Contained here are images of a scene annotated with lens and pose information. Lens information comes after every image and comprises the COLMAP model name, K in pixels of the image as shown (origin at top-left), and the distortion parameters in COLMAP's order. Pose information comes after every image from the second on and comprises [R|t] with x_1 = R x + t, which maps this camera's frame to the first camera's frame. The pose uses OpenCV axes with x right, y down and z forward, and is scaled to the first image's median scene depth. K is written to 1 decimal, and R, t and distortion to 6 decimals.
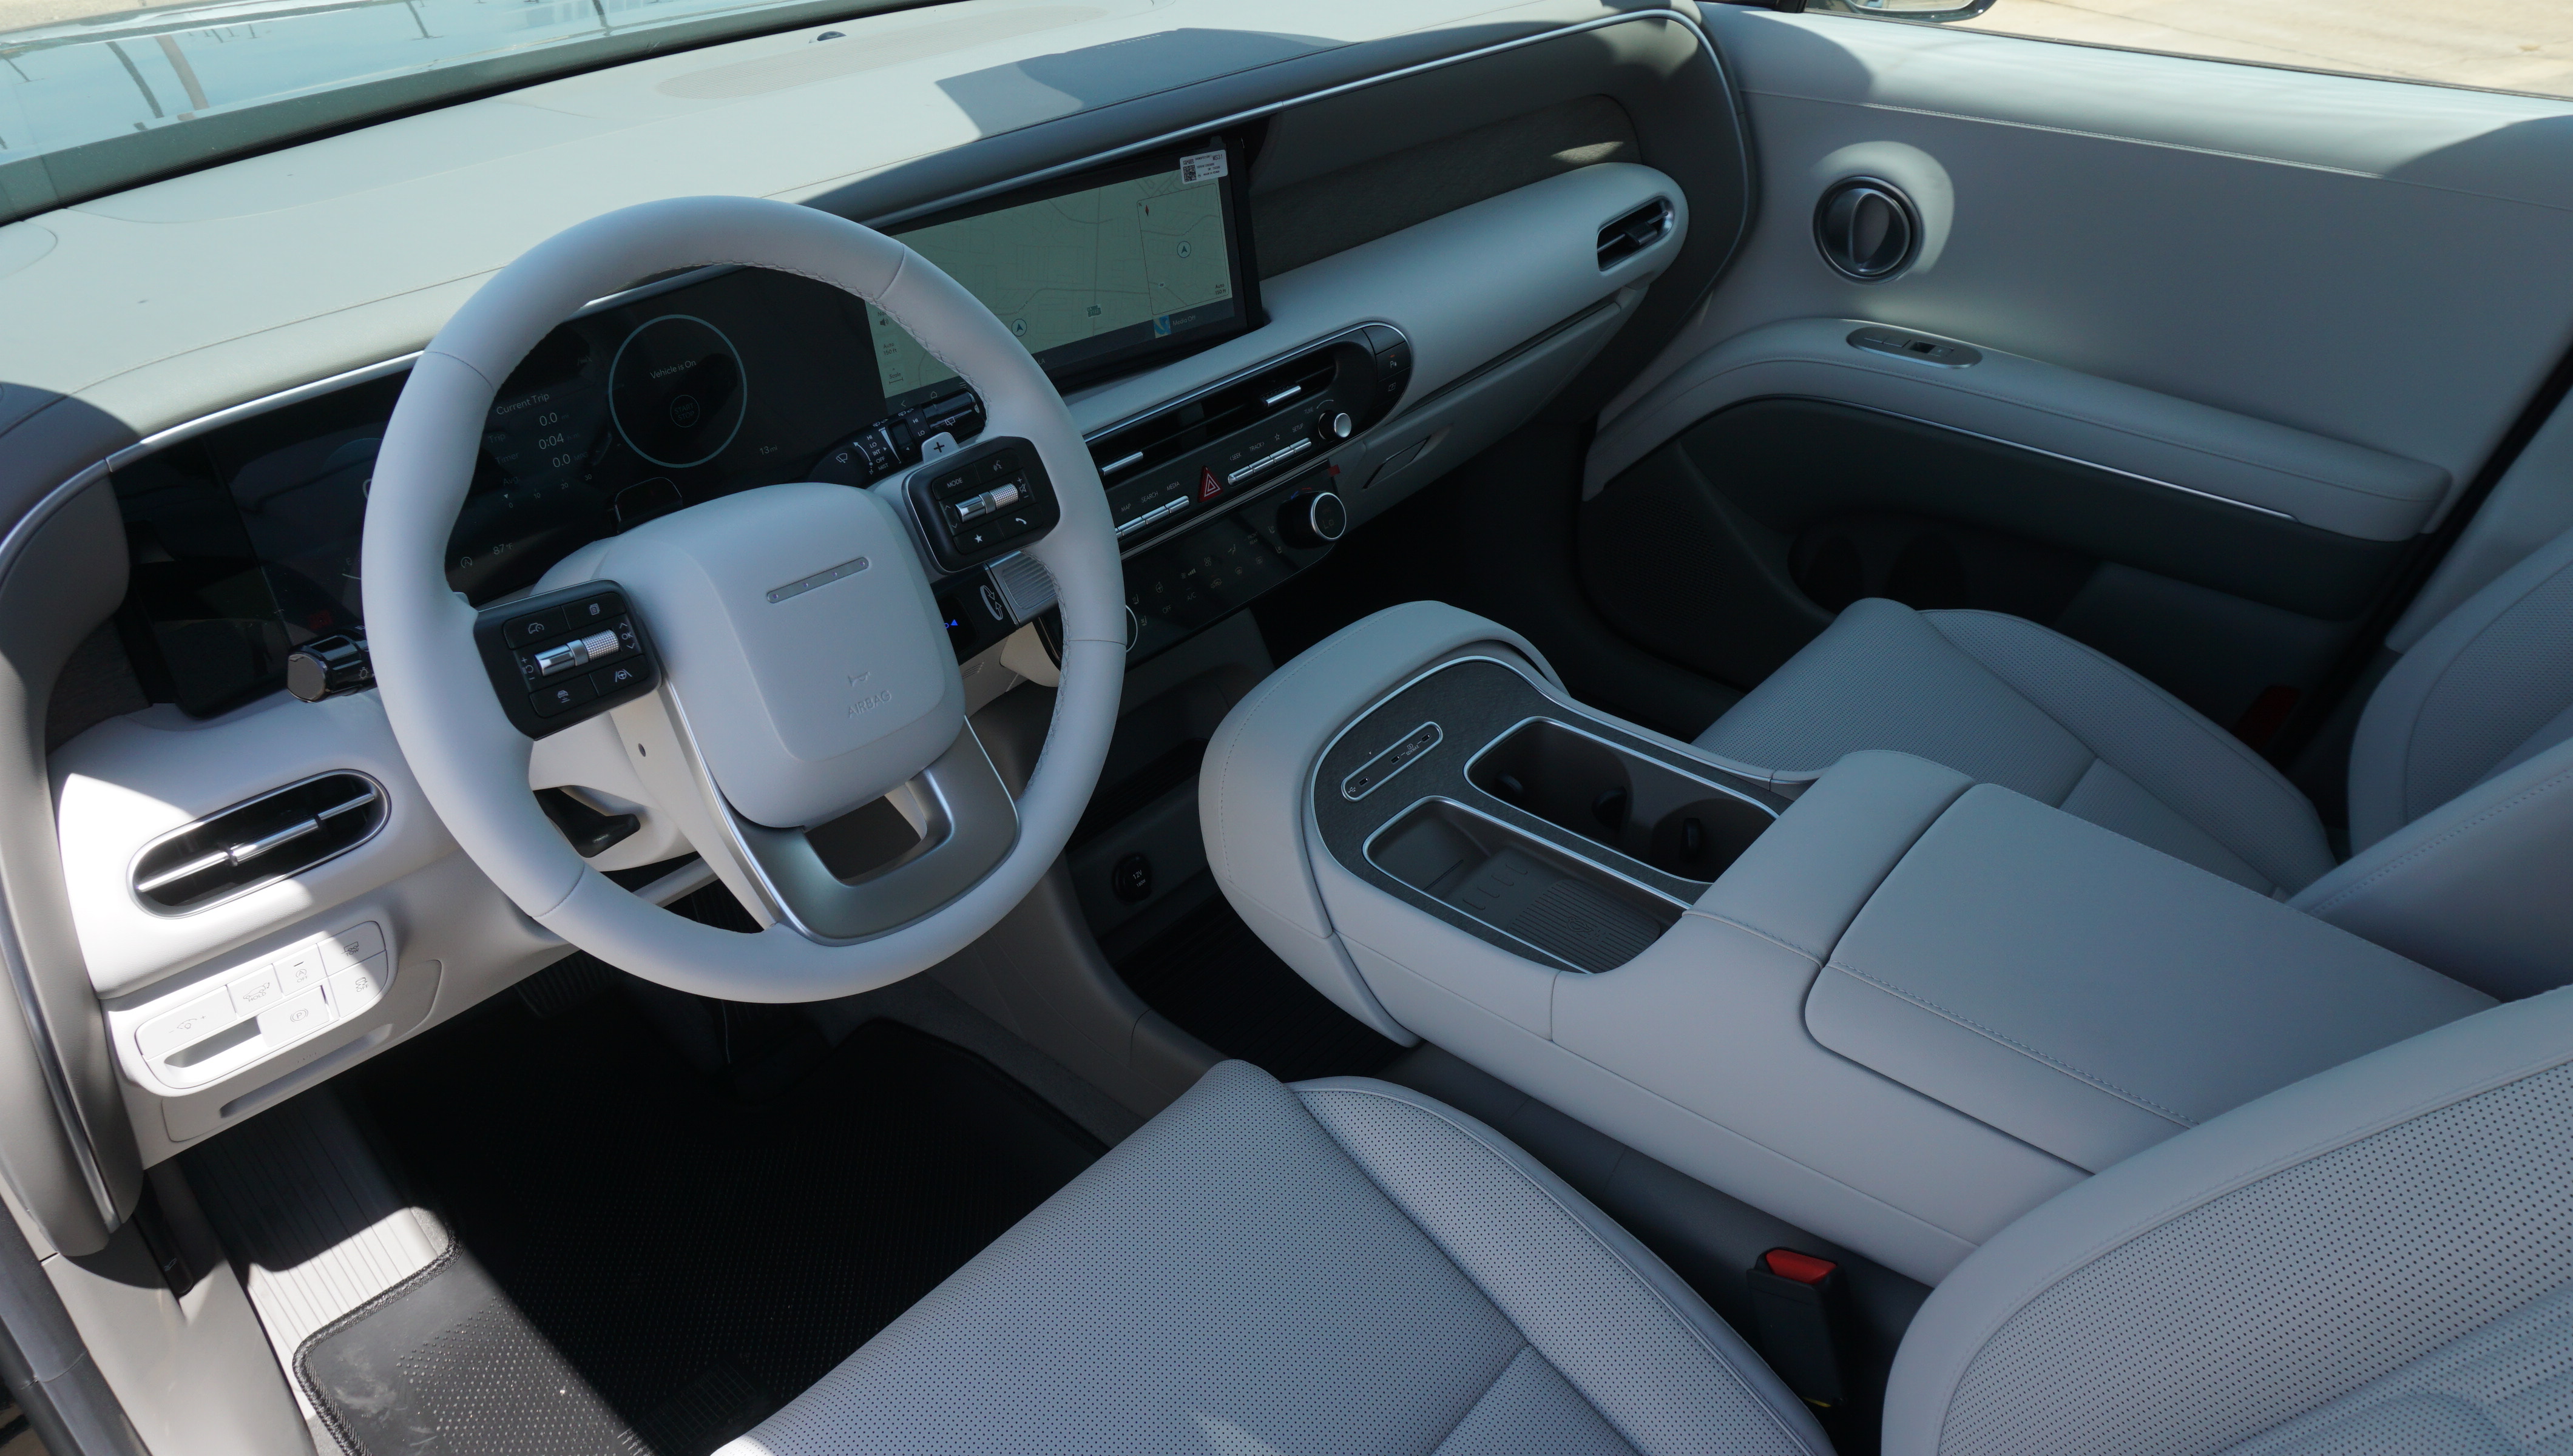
lens RADIAL K [[1690.0, 0, 1272.9], [0, 1690.0, 756.4], [0, 0, 1]] dist [-0.073375, 0.041255]
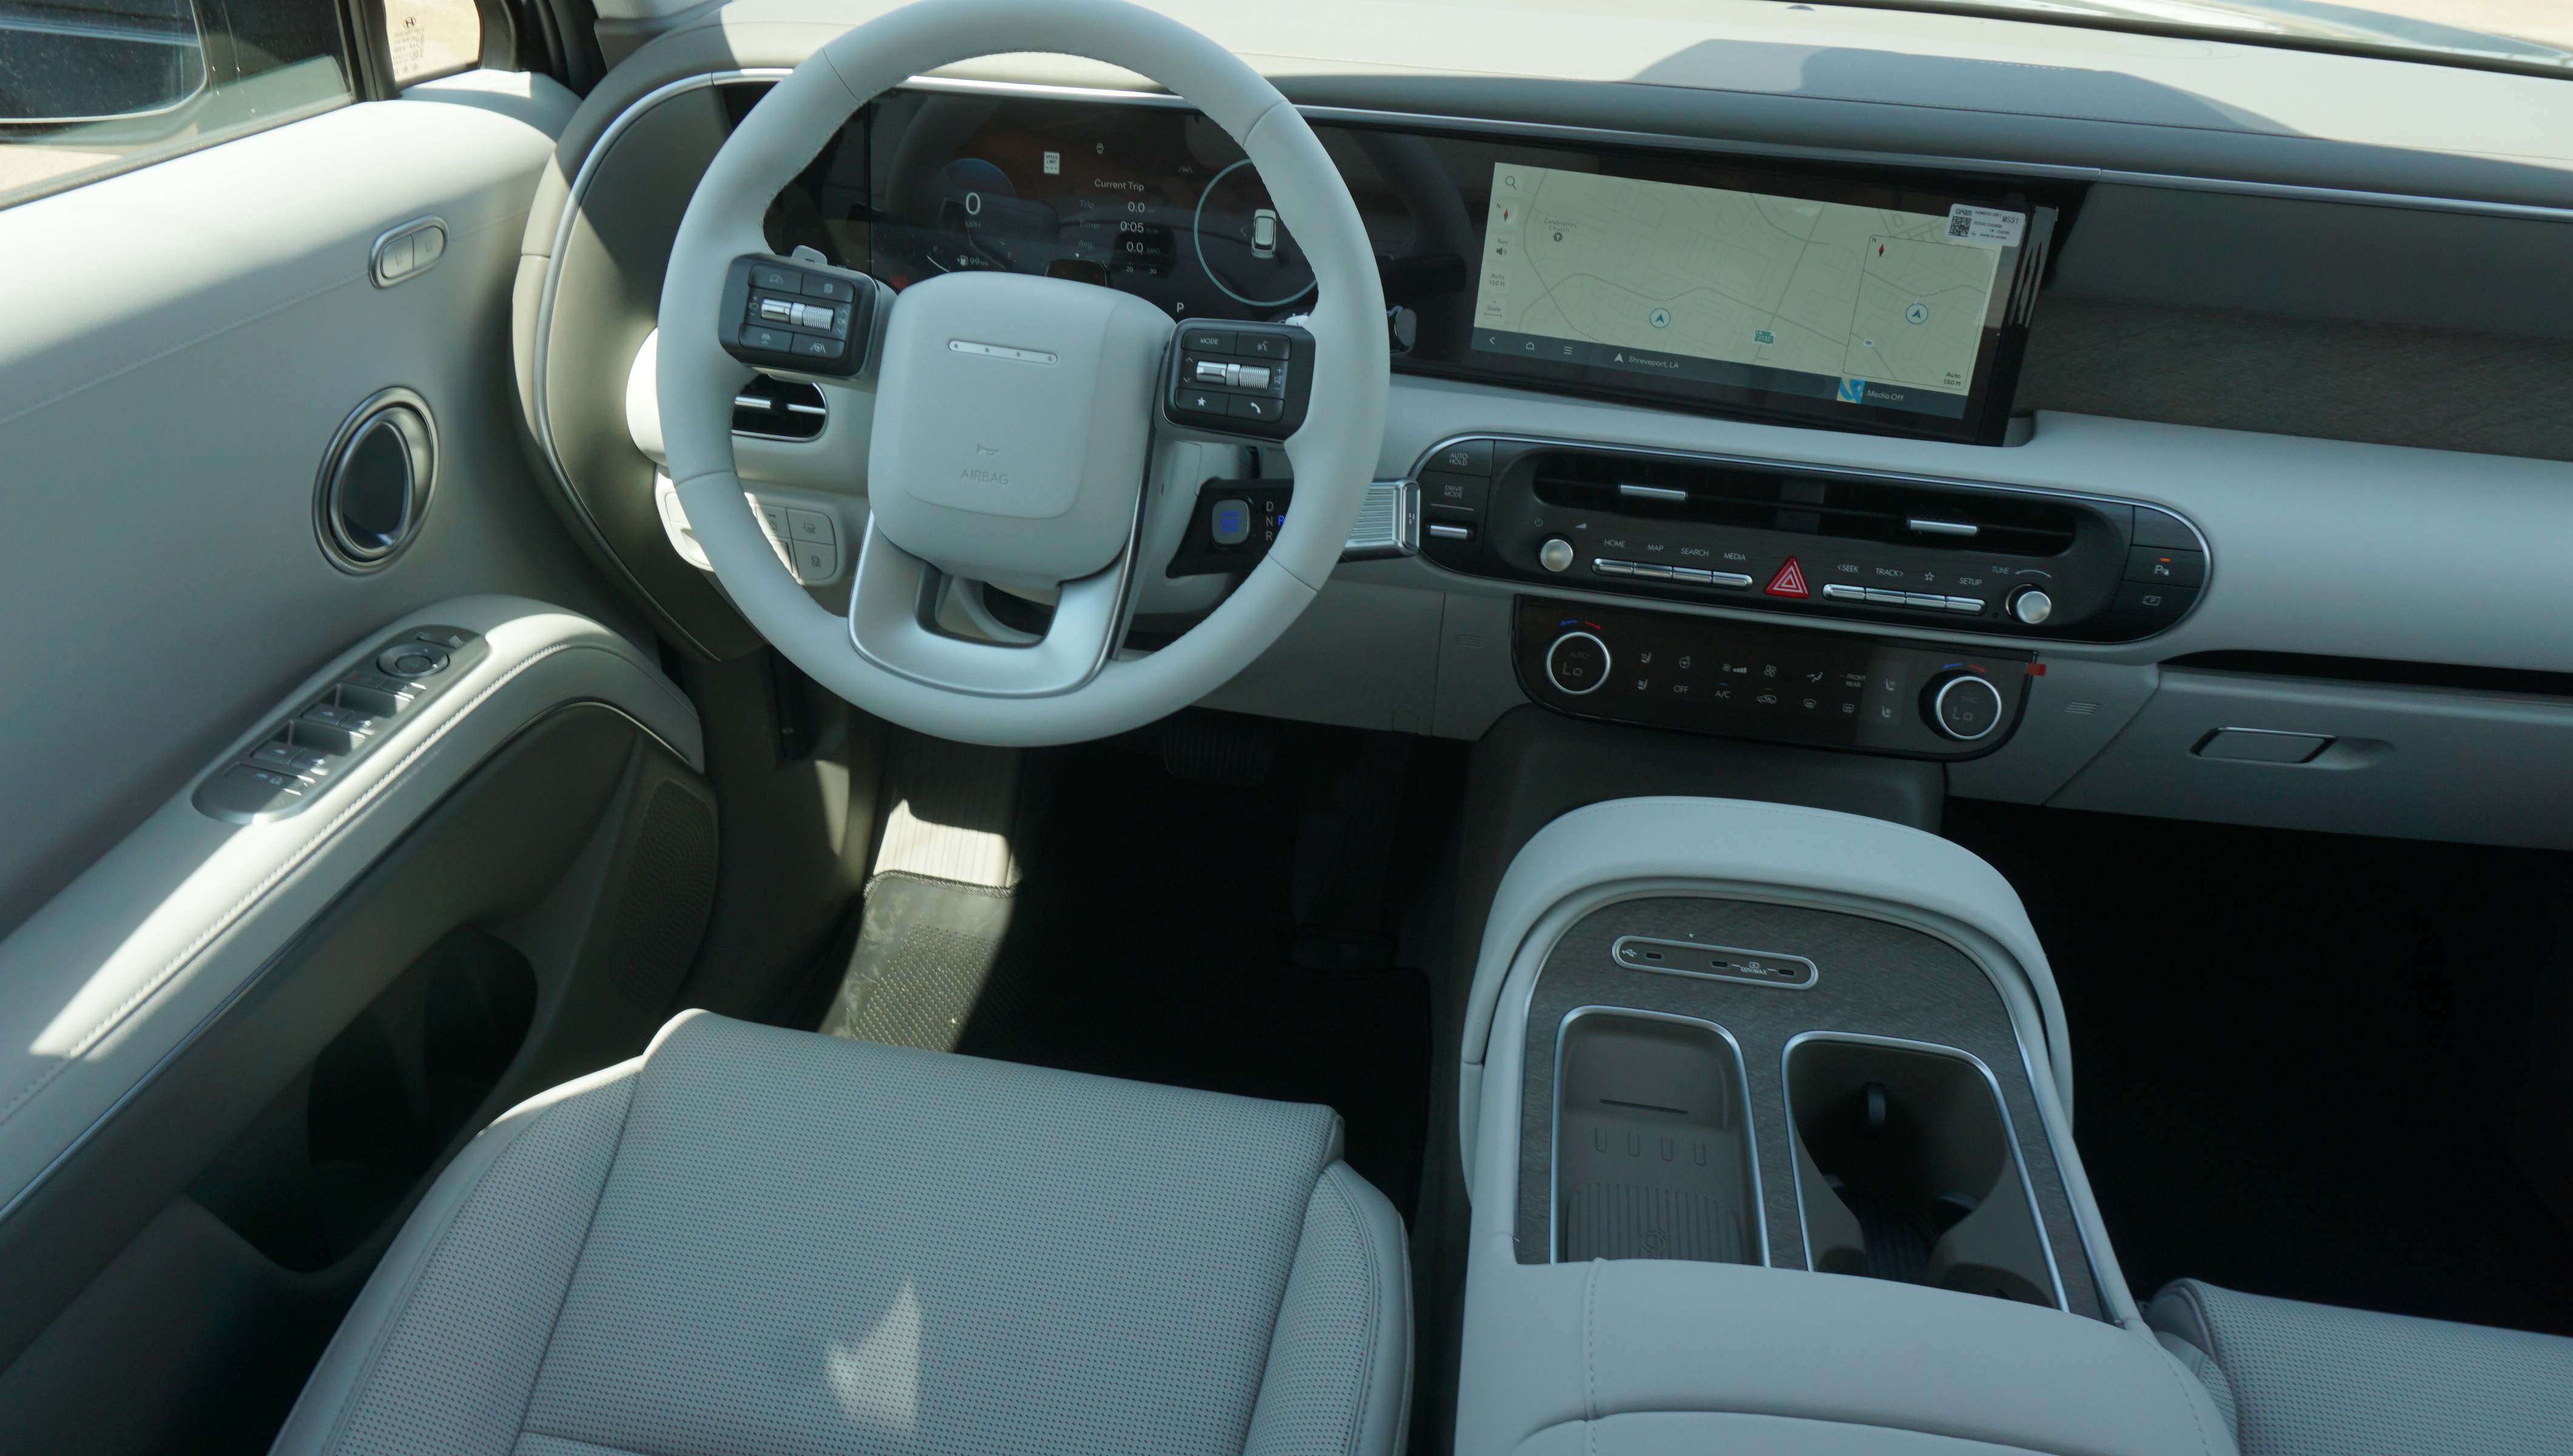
lens RADIAL K [[1707.7, 0, 1307.4], [0, 1707.7, 736.3], [0, 0, 1]] dist [-0.052862, 0.037575]
pose [[0.539452, 0.466630, -0.700891, 0.441366], [-0.508897, 0.843849, 0.170126, -0.115429], [0.670832, 0.264906, 0.692683, 0.282734]]
